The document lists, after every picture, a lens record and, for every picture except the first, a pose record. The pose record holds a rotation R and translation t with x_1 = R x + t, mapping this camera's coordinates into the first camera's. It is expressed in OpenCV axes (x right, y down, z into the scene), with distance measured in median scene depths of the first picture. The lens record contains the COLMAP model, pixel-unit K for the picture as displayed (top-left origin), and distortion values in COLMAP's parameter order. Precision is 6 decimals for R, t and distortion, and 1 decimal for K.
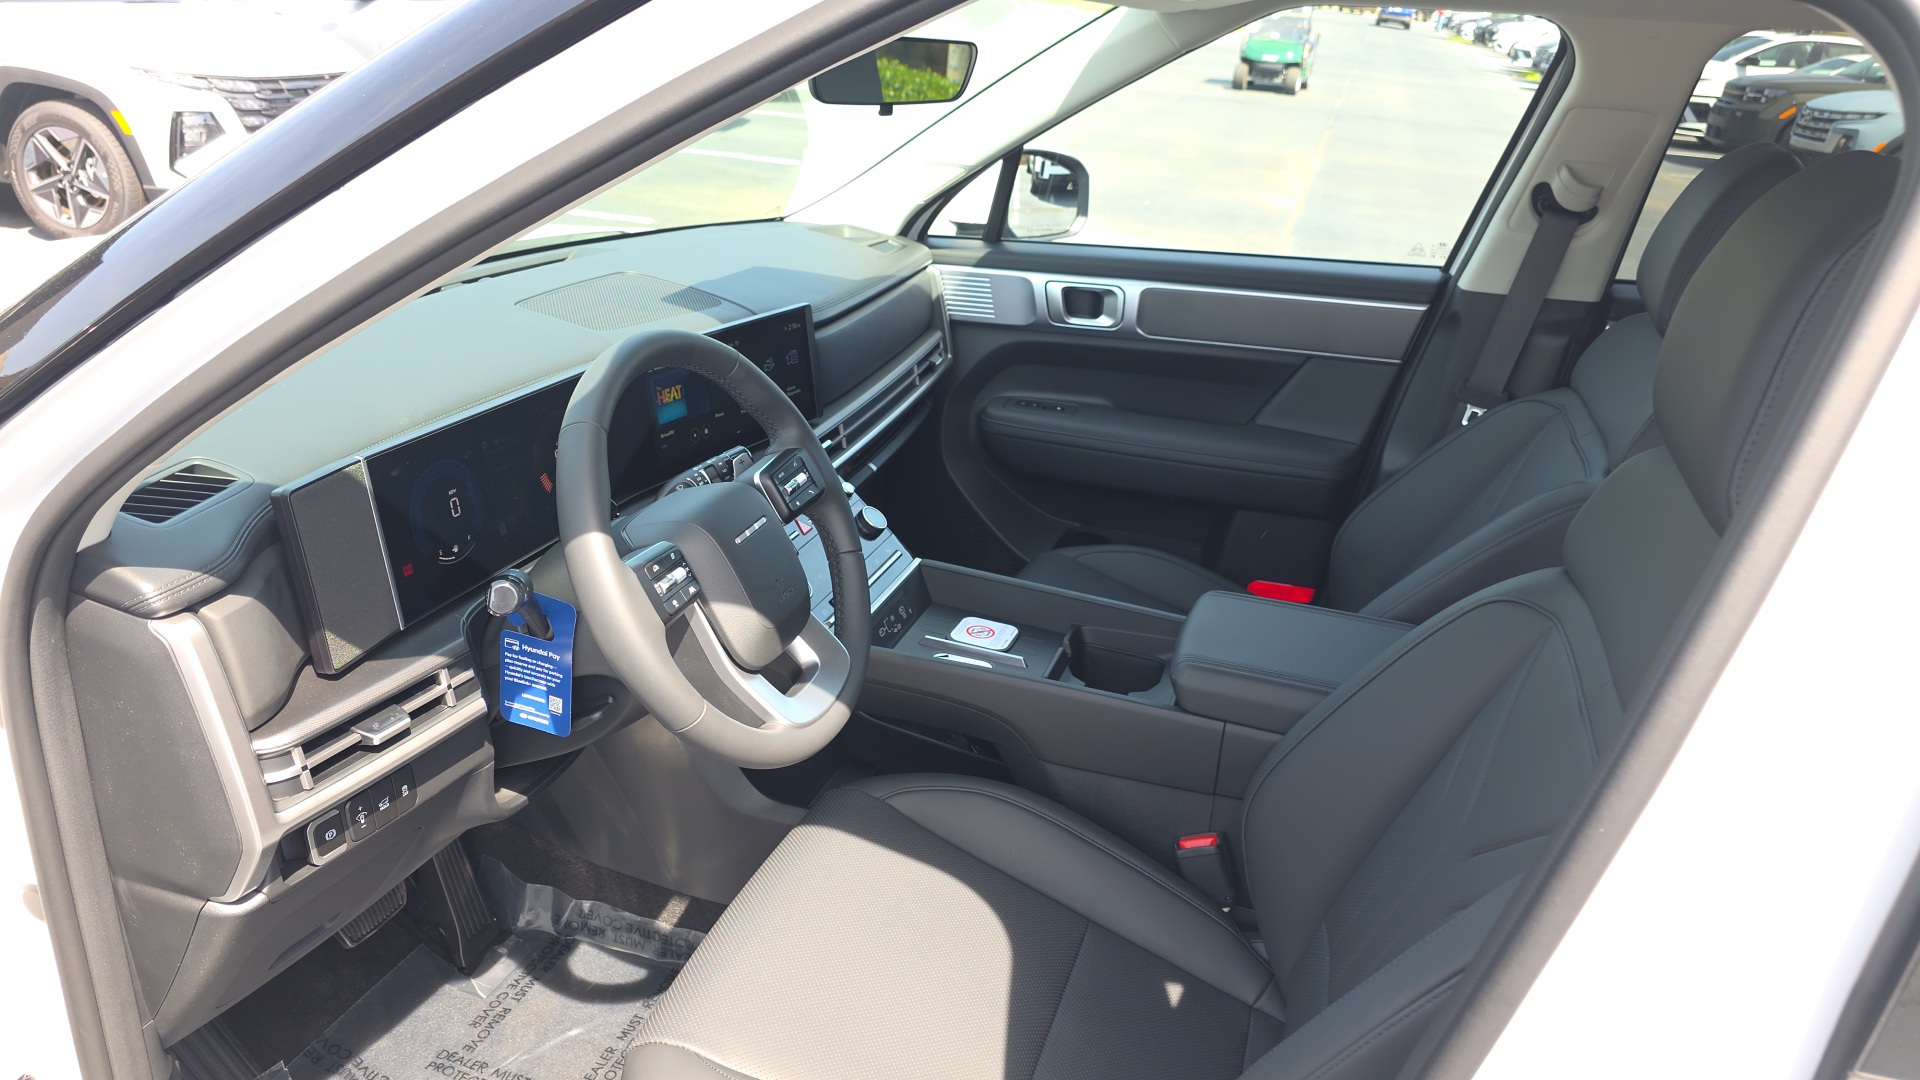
lens RADIAL K [[1278.0, 0, 951.2], [0, 1278.0, 516.9], [0, 0, 1]] dist [0.068681, -0.081205]
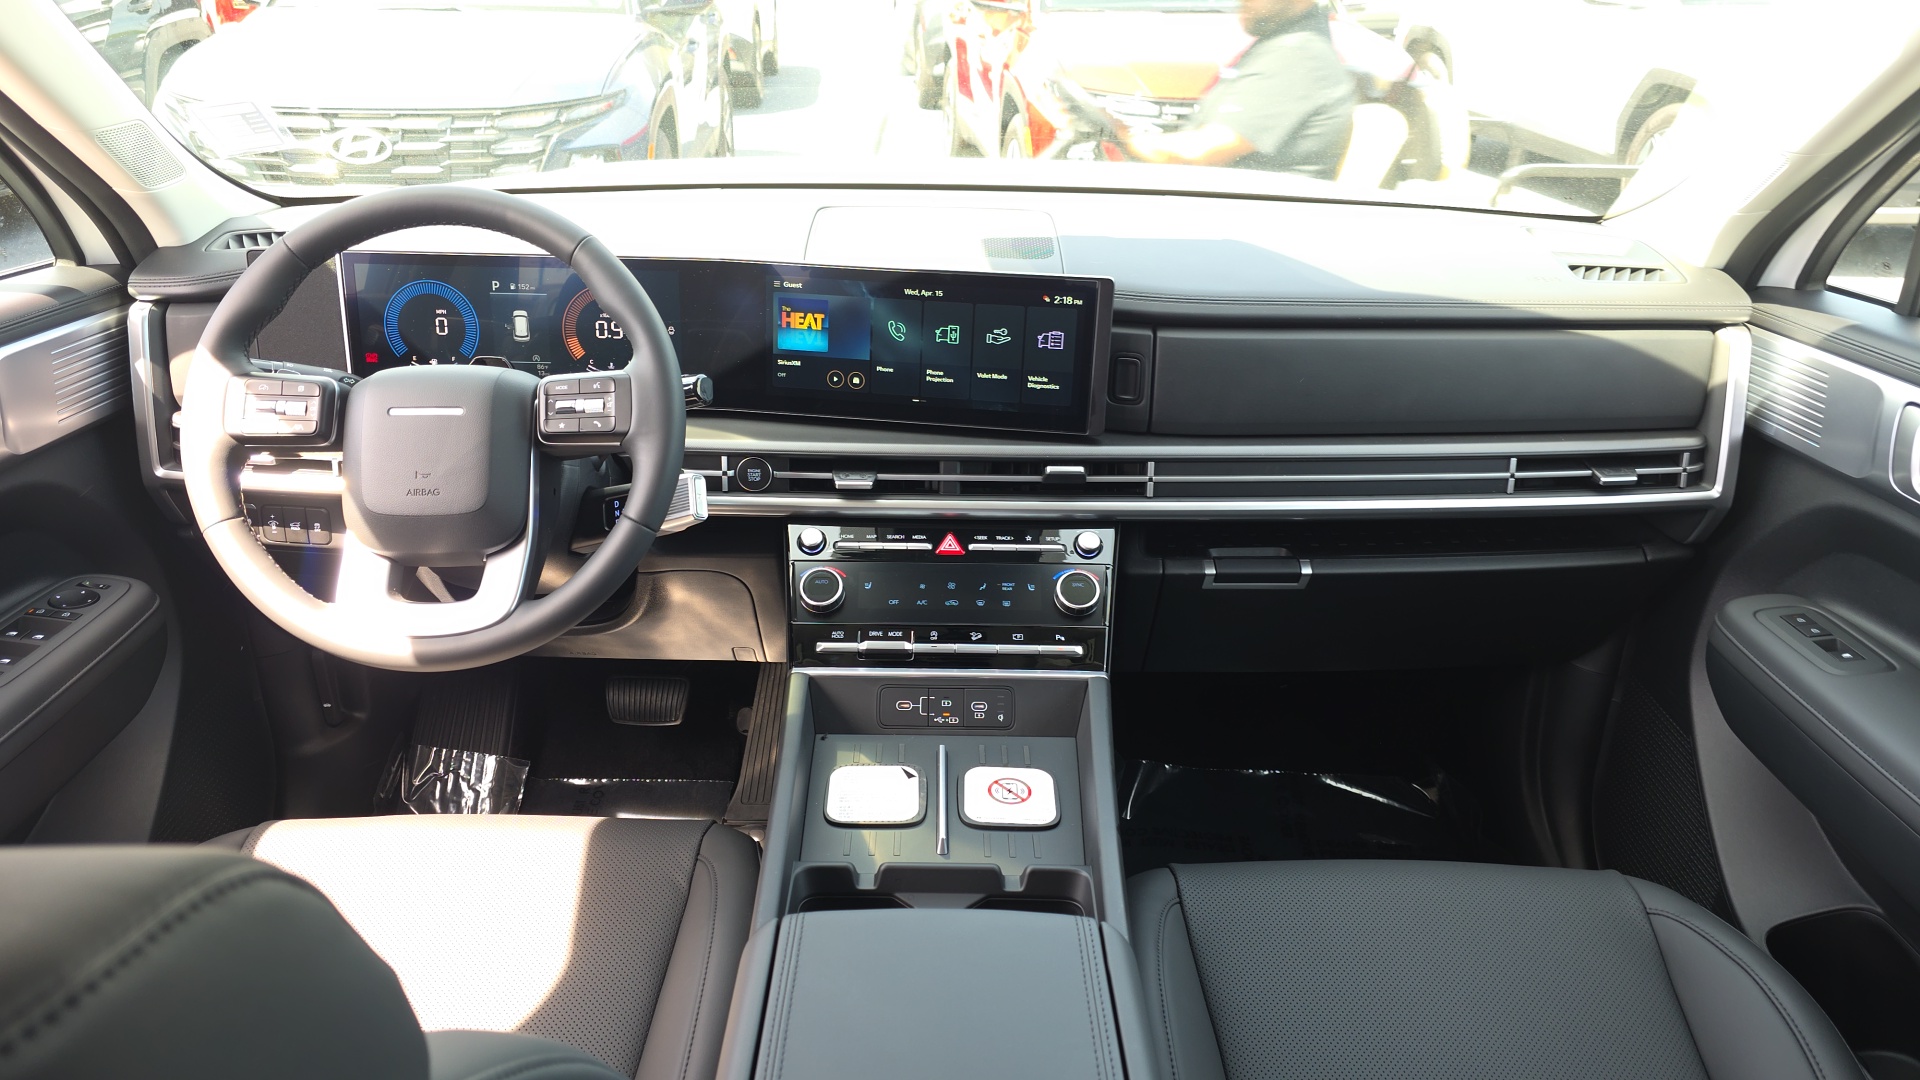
lens RADIAL K [[1278.0, 0, 951.2], [0, 1278.0, 516.9], [0, 0, 1]] dist [0.068681, -0.081205]
pose [[0.326939, 0.321267, -0.888762, 0.413647], [-0.344588, 0.916224, 0.204434, -0.121775], [0.879983, 0.239419, 0.410254, 0.500248]]
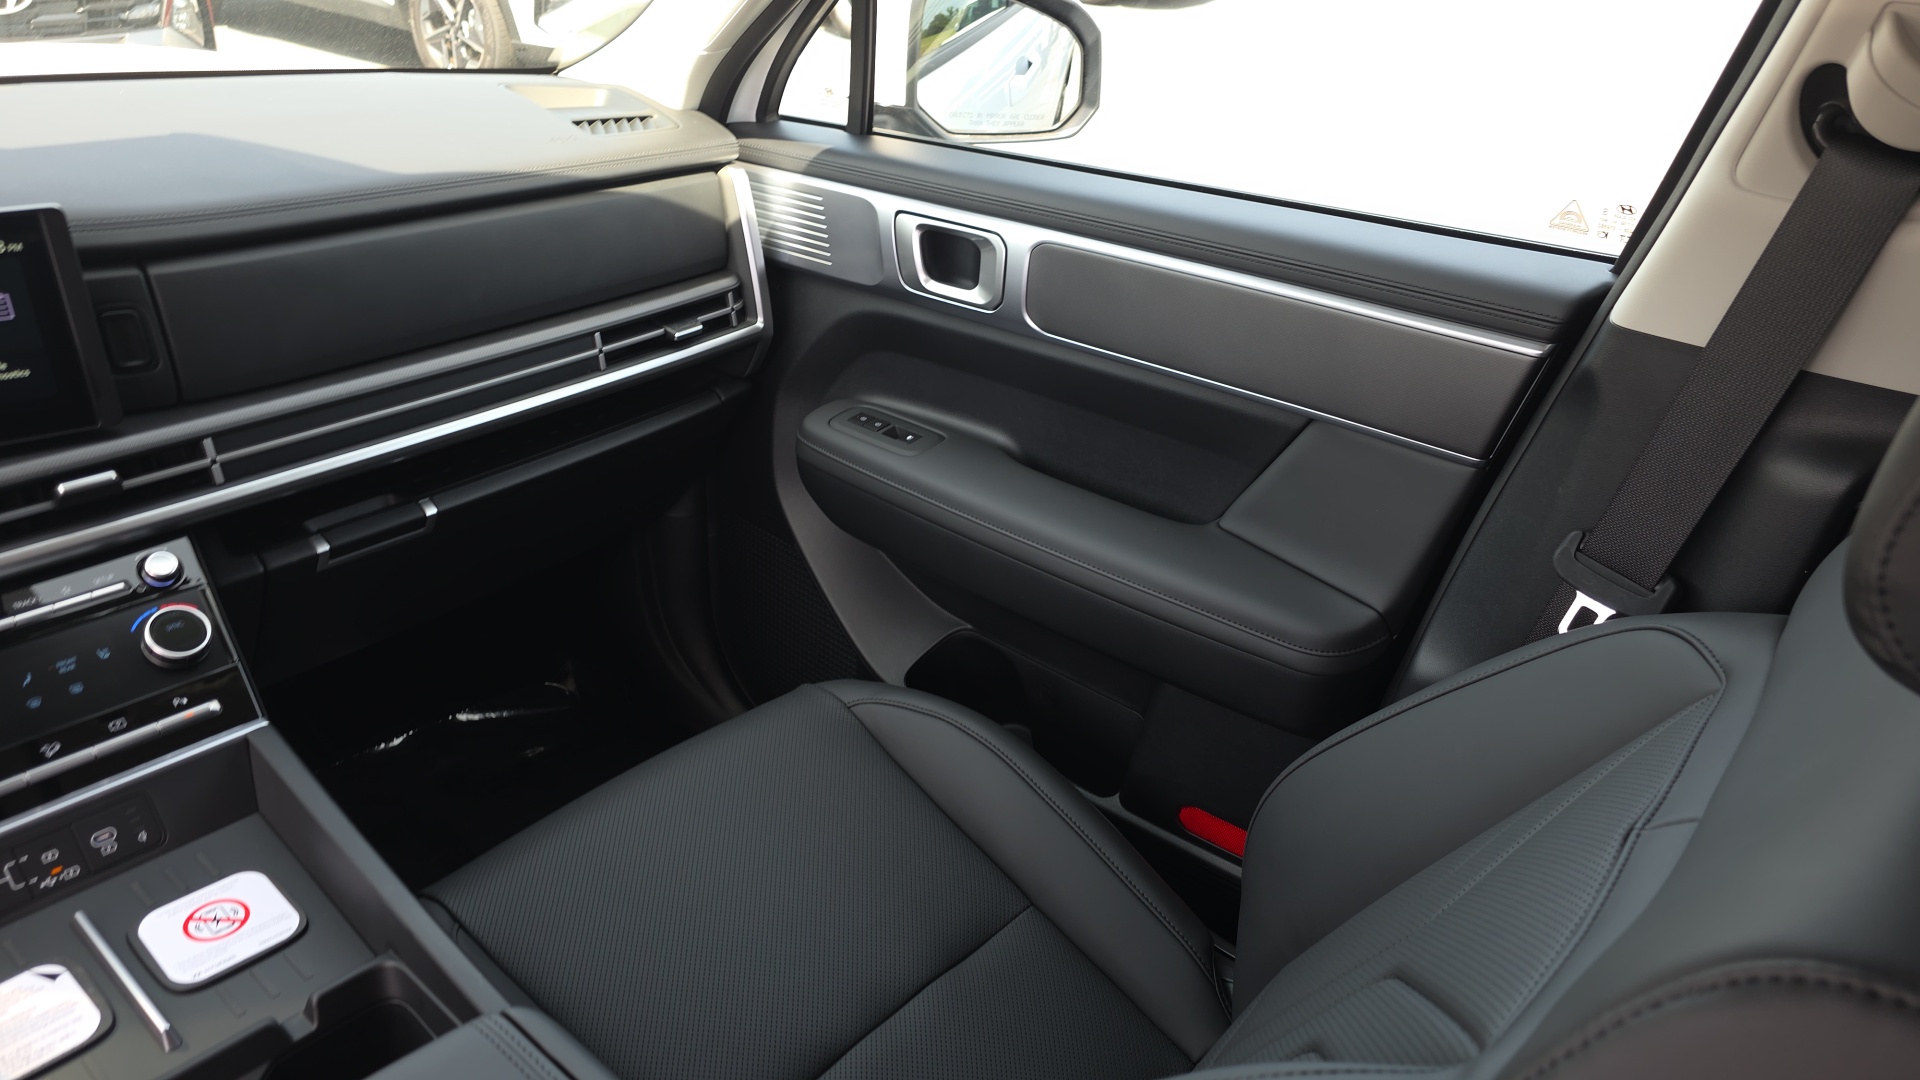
lens RADIAL K [[1299.5, 0, 955.6], [0, 1299.5, 547.4], [0, 0, 1]] dist [0.041947, -0.044440]
pose [[0.930024, 0.174233, -0.323572, 0.313953], [-0.145587, 0.983108, 0.110920, -0.108444], [0.337432, -0.056050, 0.939680, 0.473680]]
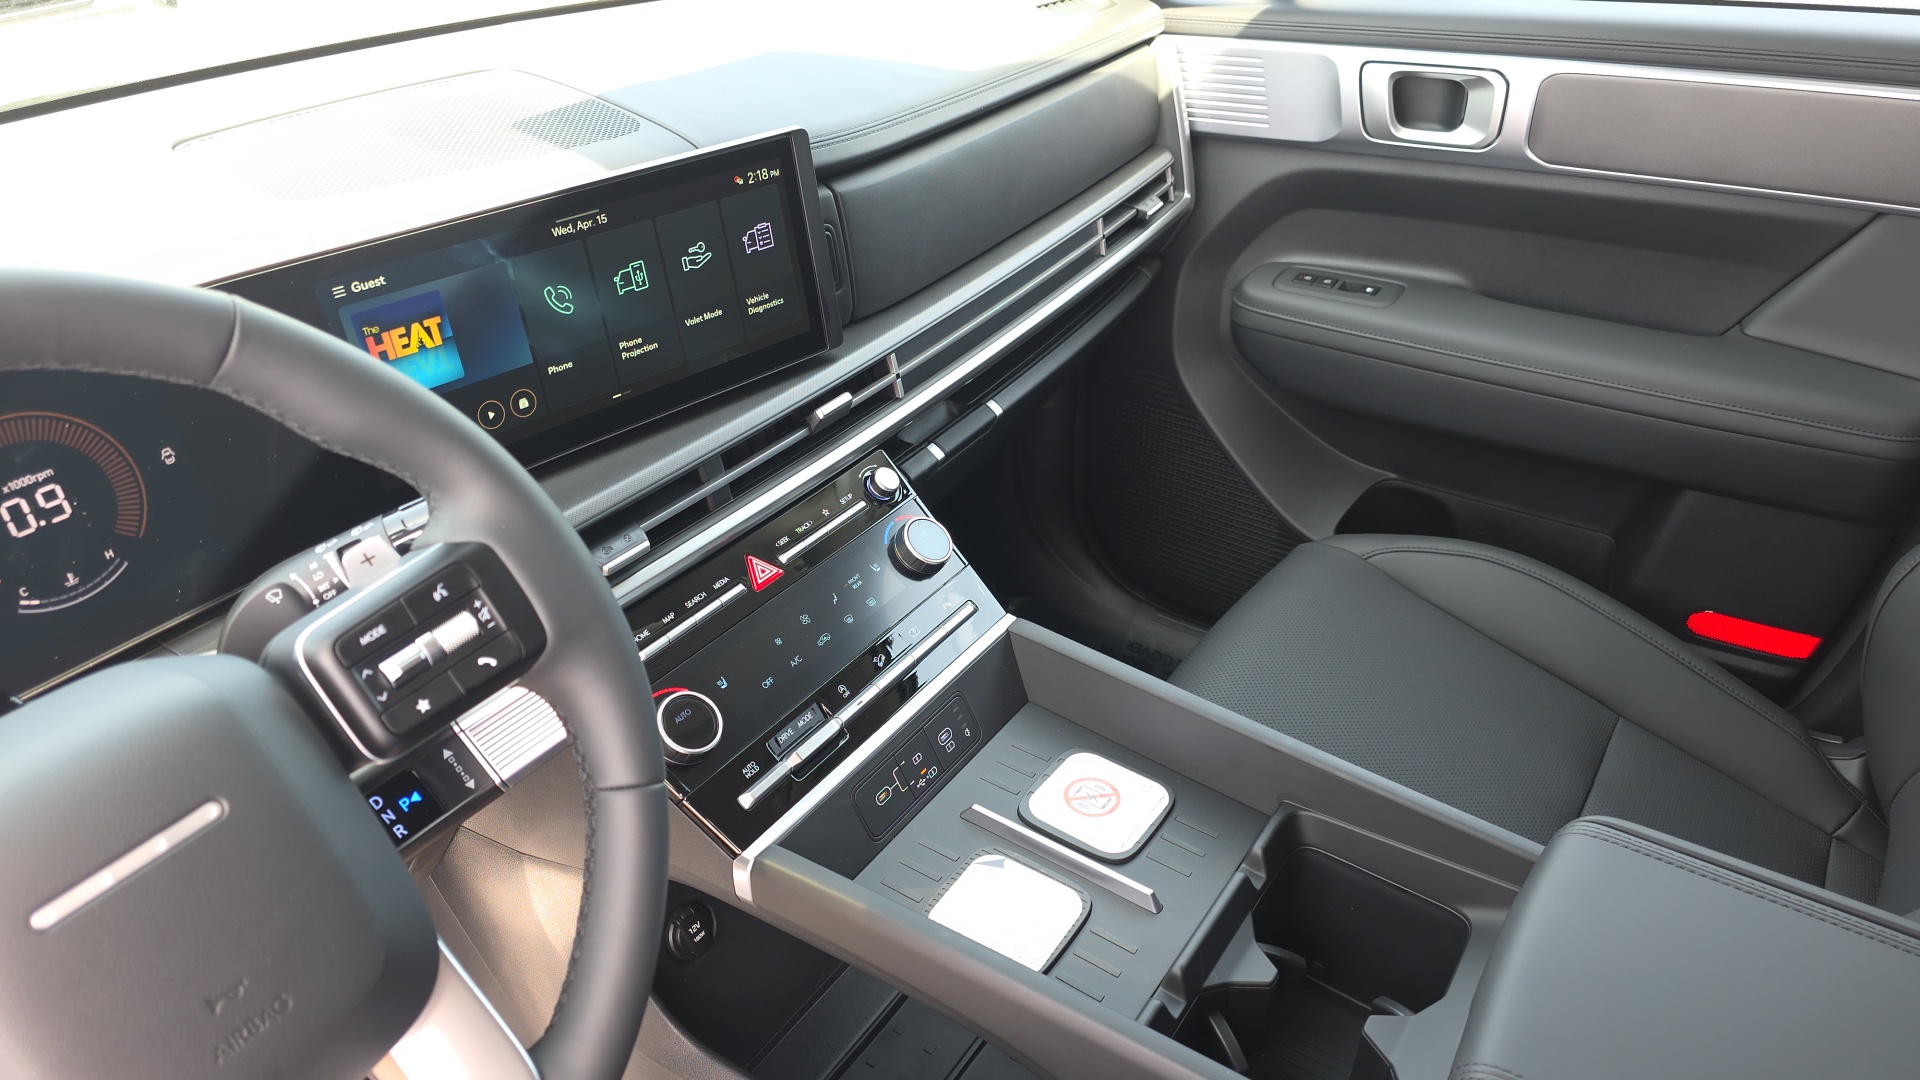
lens RADIAL K [[1299.5, 0, 955.6], [0, 1299.5, 547.4], [0, 0, 1]] dist [0.041947, -0.044440]
pose [[0.960063, 0.081886, -0.267531, 0.075864], [-0.032868, 0.982600, 0.182804, -0.075456], [0.277845, -0.166710, 0.946050, 0.380151]]
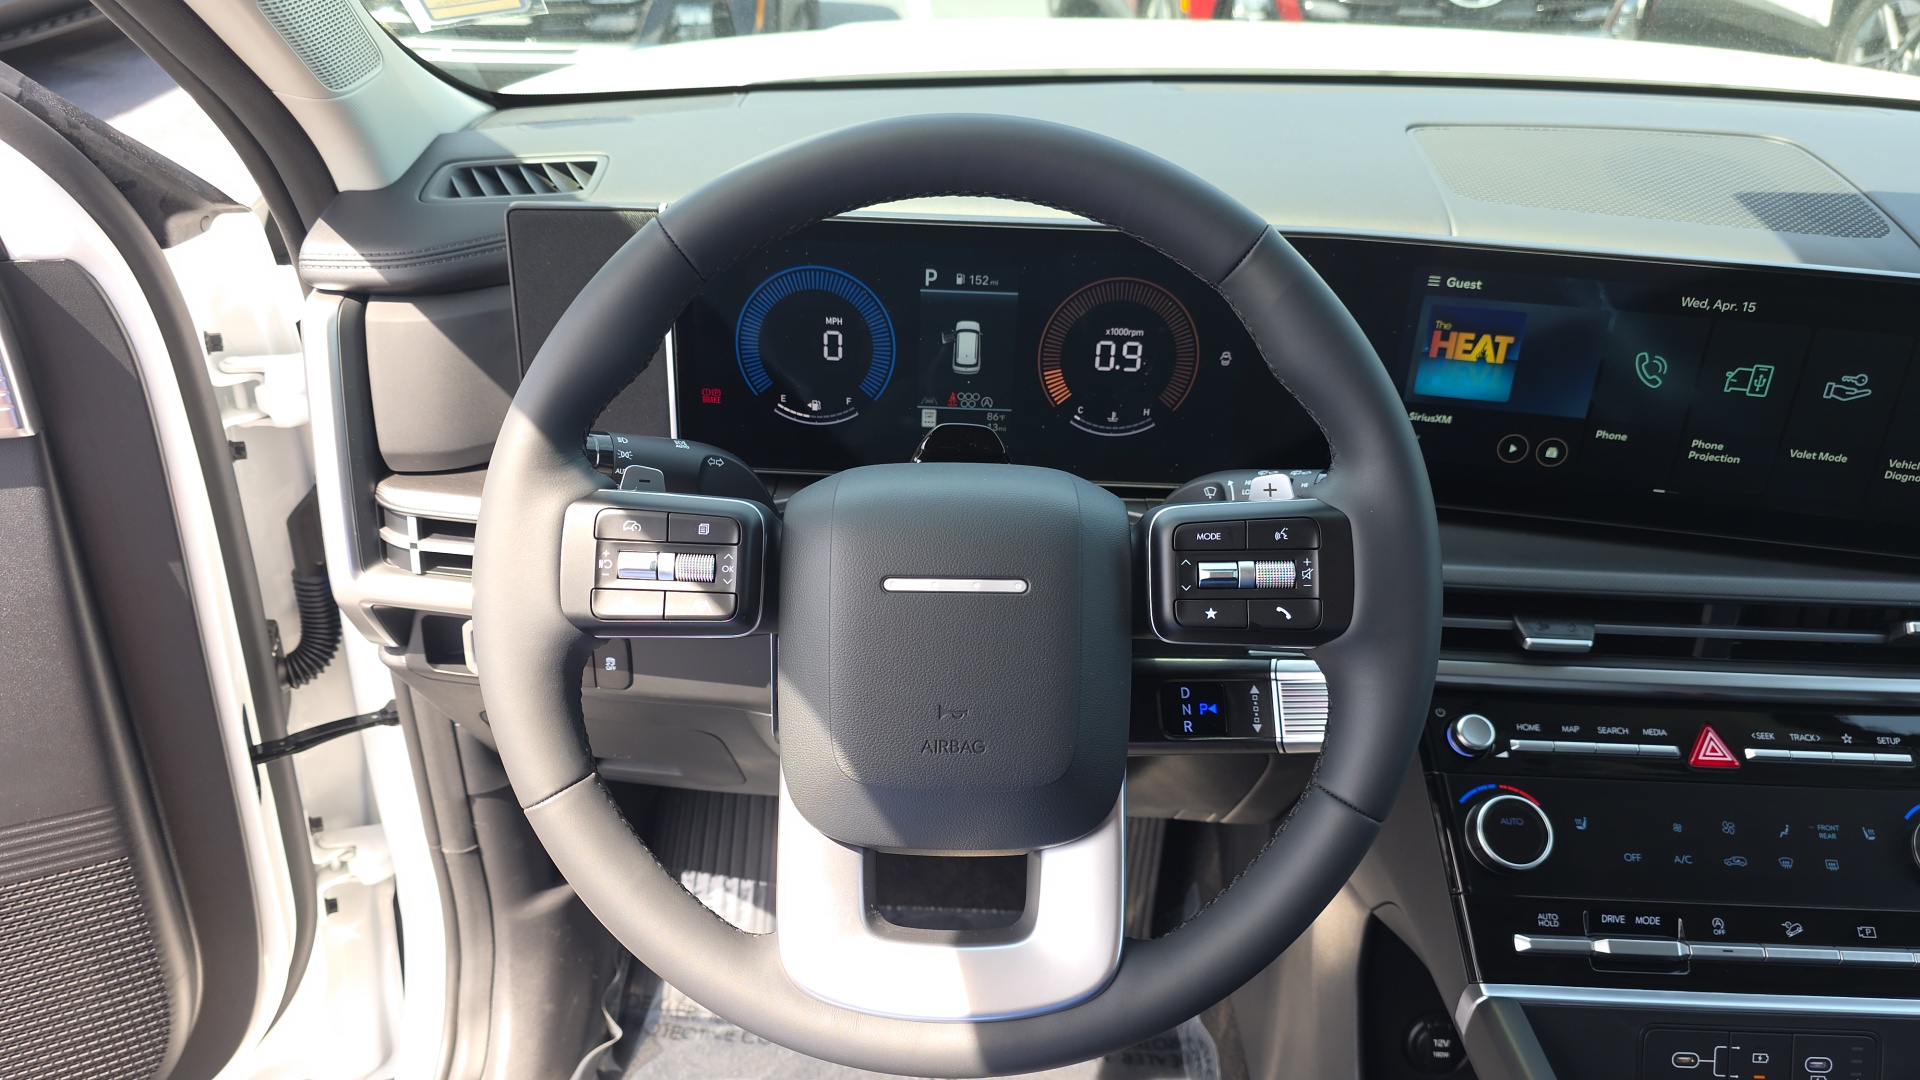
lens RADIAL K [[1298.7, 0, 930.9], [0, 1298.7, 559.2], [0, 0, 1]] dist [0.034058, -0.047542]
pose [[0.287712, 0.441537, -0.849863, 0.118494], [-0.355568, 0.873206, 0.333291, -0.076745], [0.889266, 0.206292, 0.408228, 0.412691]]
